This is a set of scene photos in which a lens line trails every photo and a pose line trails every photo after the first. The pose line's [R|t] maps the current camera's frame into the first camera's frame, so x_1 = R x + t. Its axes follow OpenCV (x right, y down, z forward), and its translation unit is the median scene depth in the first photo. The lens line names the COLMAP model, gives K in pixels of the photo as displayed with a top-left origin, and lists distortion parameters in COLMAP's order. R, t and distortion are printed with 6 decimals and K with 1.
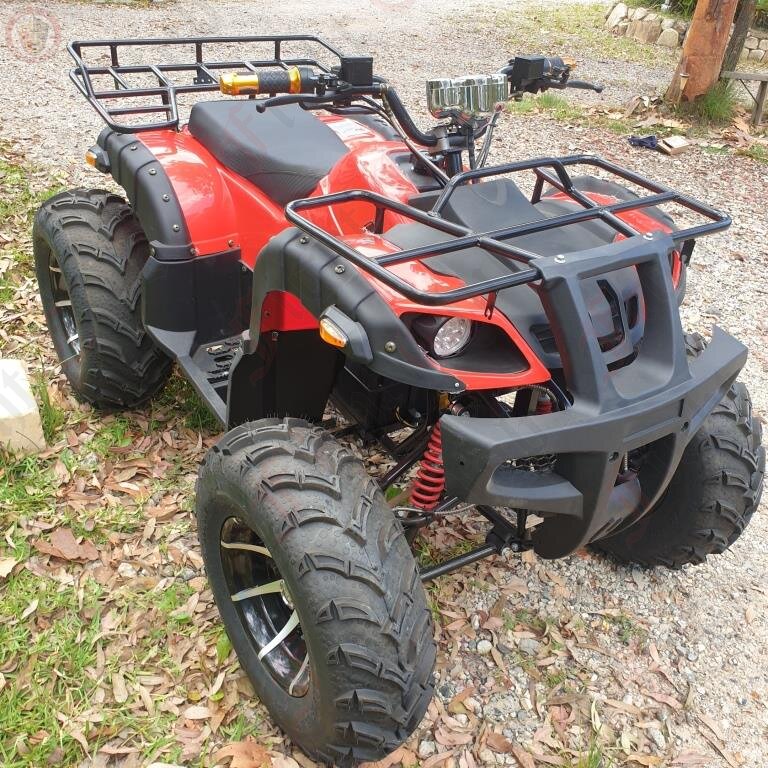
lens RADIAL K [[765.5, 0, 384.0], [0, 765.5, 398.2], [0, 0, 1]] dist [0.000155, 0.010777]
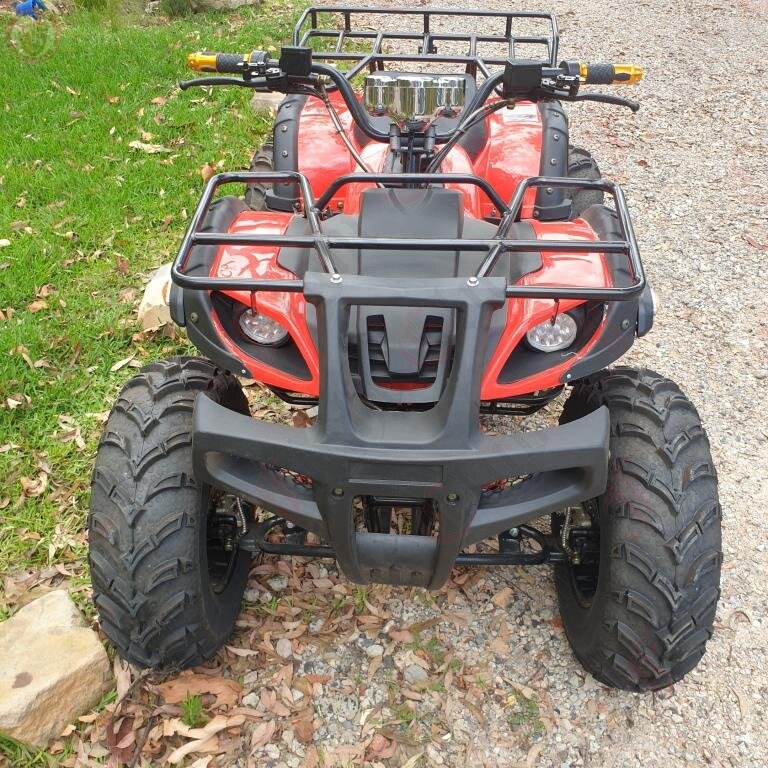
lens RADIAL K [[761.7, 0, 384.0], [0, 761.7, 384.0], [0, 0, 1]] dist [-0.005147, 0.026963]
pose [[0.803349, 0.312018, -0.507223, 0.524611], [-0.293314, 0.948585, 0.118964, -0.121918], [0.518263, 0.053206, 0.853565, 0.145065]]
